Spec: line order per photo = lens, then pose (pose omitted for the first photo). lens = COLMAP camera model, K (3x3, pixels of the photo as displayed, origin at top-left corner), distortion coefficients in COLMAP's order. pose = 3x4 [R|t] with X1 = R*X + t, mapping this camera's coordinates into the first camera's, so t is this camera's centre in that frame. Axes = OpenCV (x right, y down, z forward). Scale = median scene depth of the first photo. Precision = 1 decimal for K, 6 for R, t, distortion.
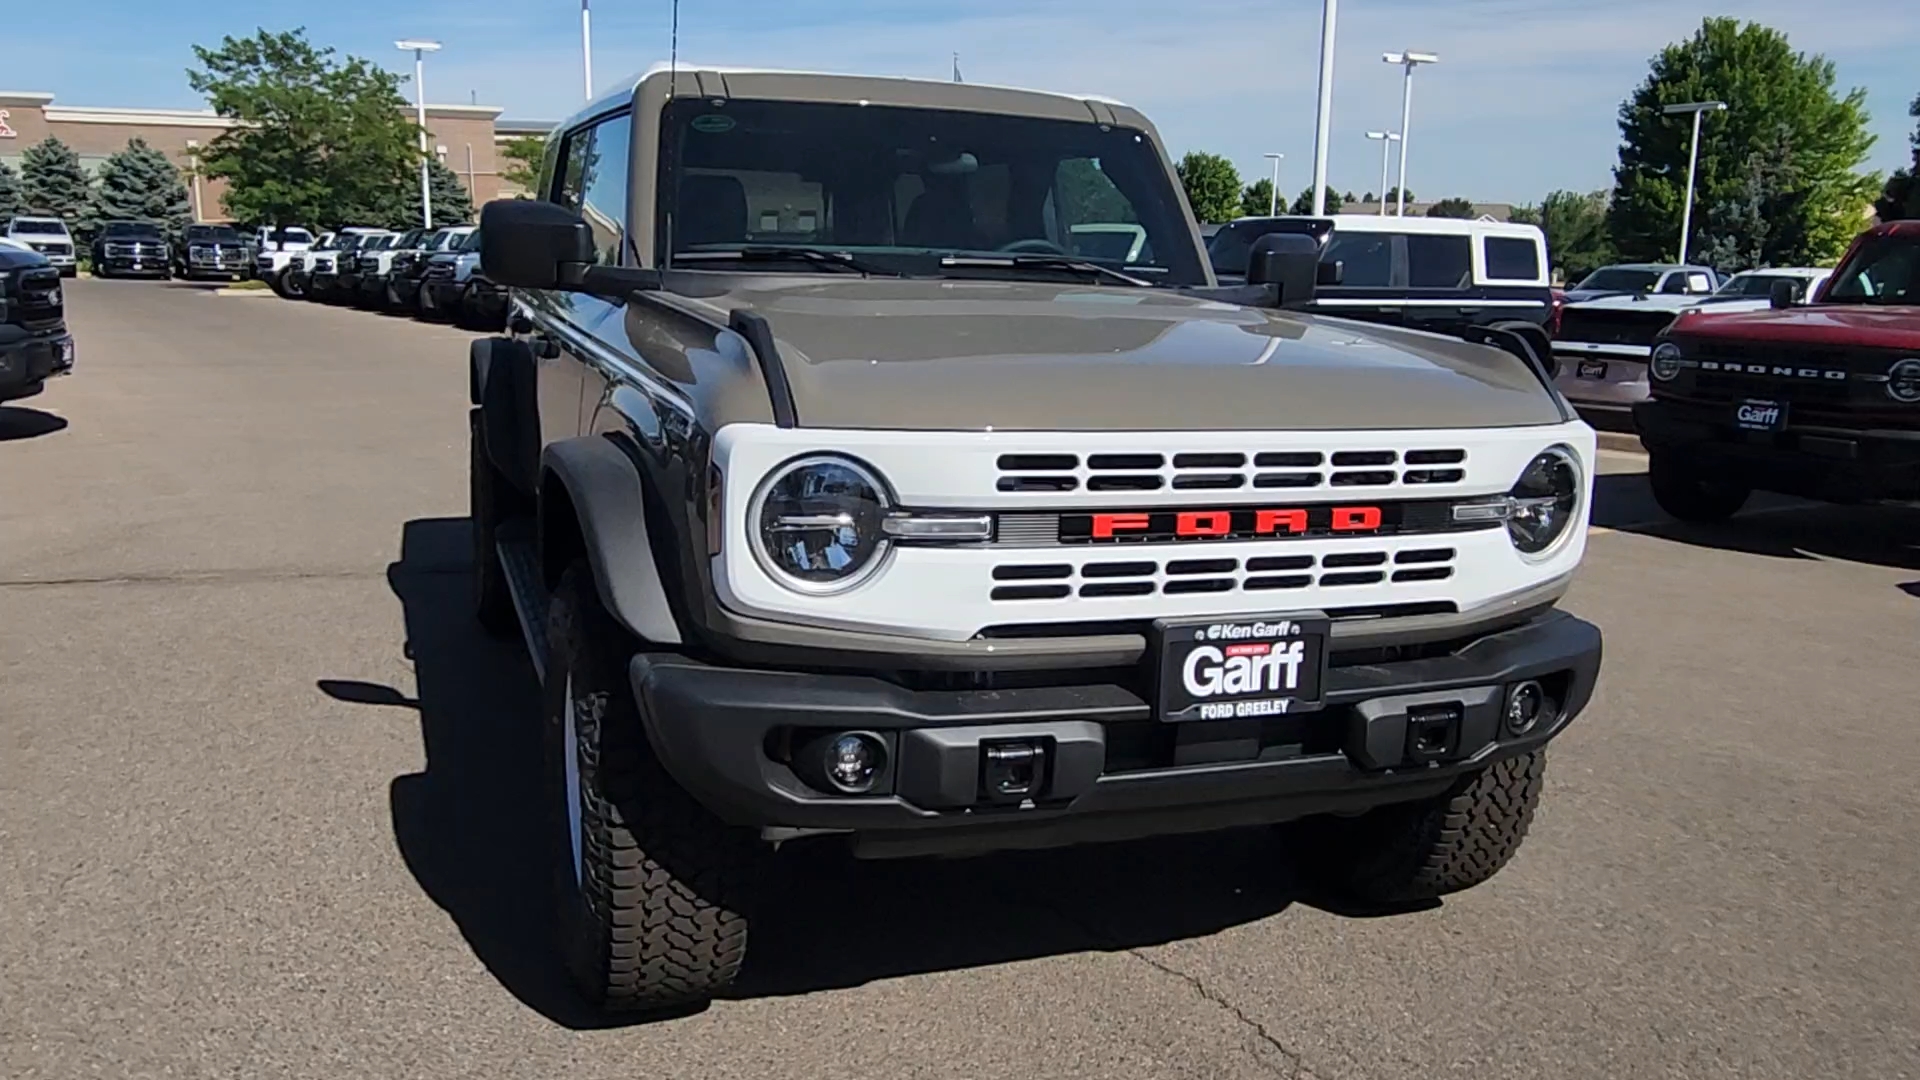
lens RADIAL K [[1511.5, 0, 956.1], [0, 1511.5, 540.4], [0, 0, 1]] dist [0.002059, 0.009035]
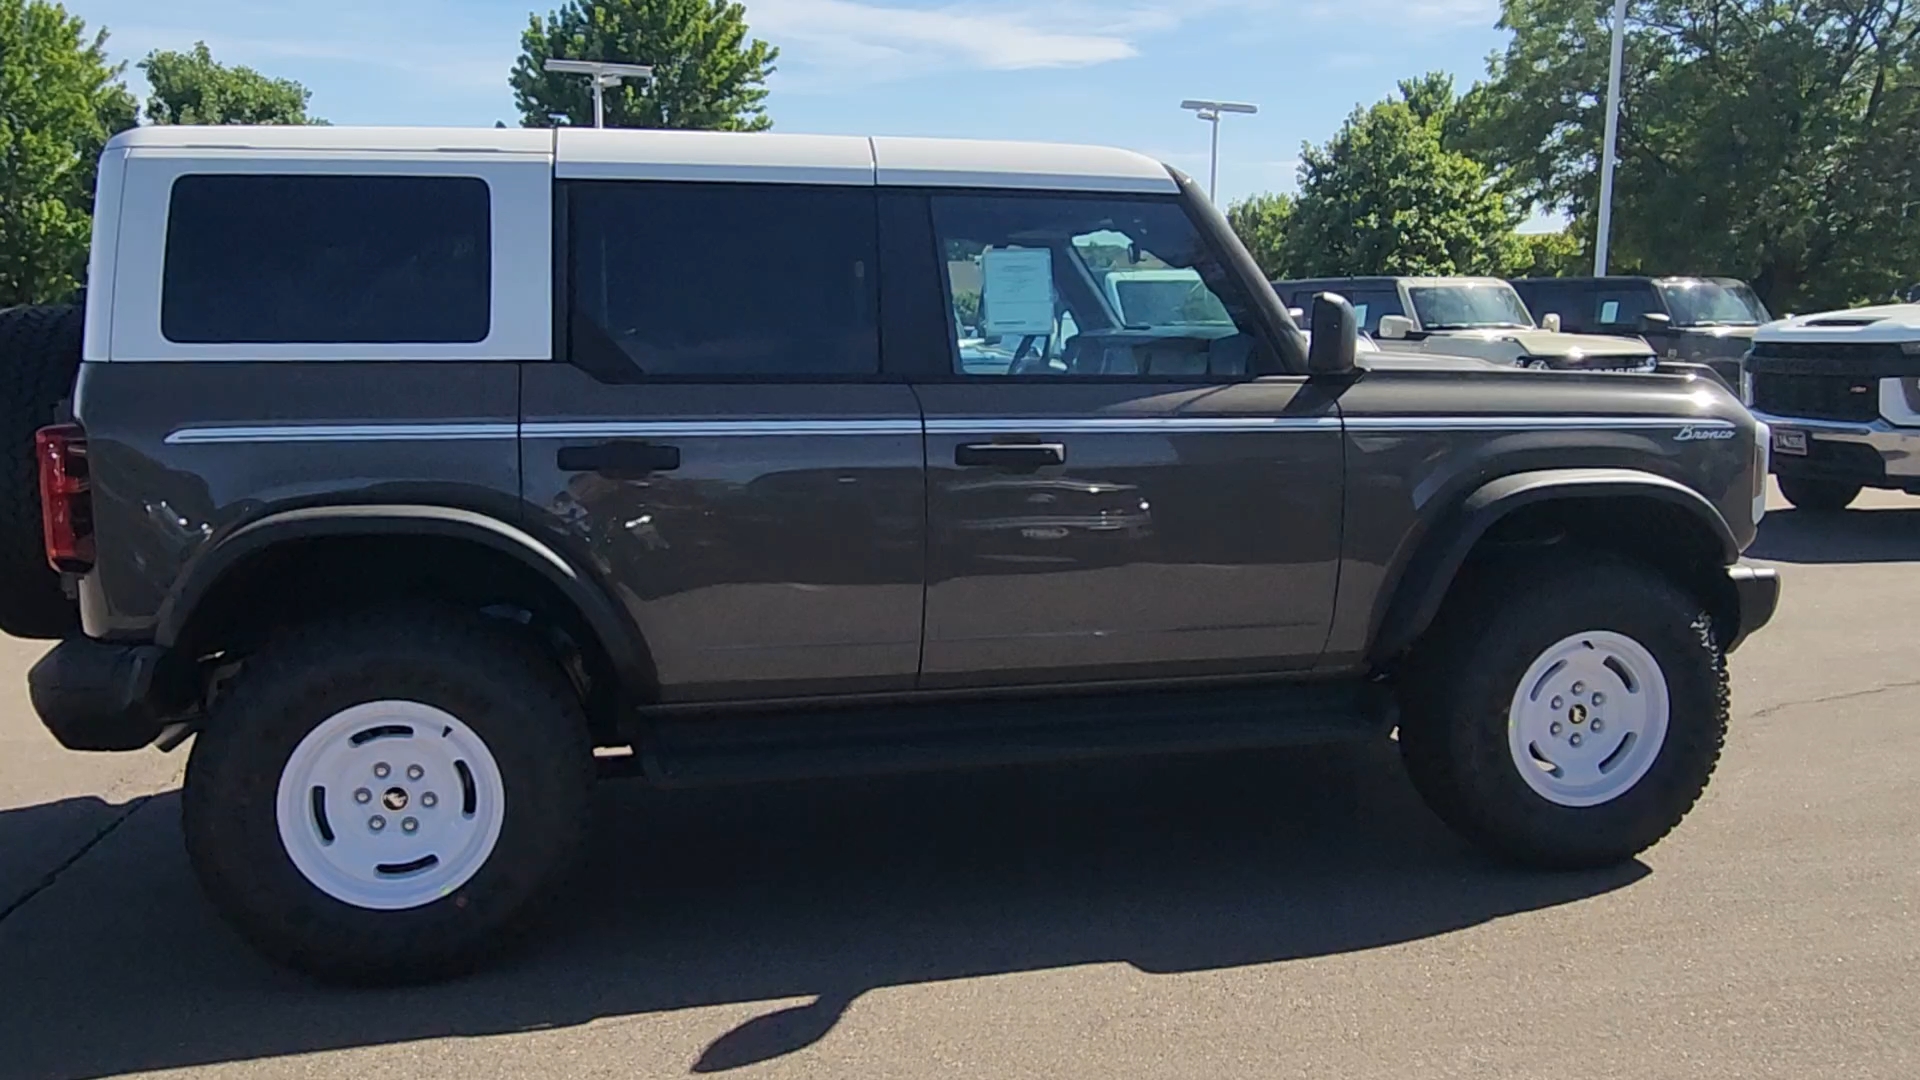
lens RADIAL K [[1511.5, 0, 950.6], [0, 1511.5, 539.5], [0, 0, 1]] dist [0.002059, 0.009035]
pose [[0.139678, -0.172151, 0.975118, -1.490083], [0.196467, 0.970011, 0.143107, -0.279695], [-0.970511, 0.171590, 0.169311, 1.188444]]
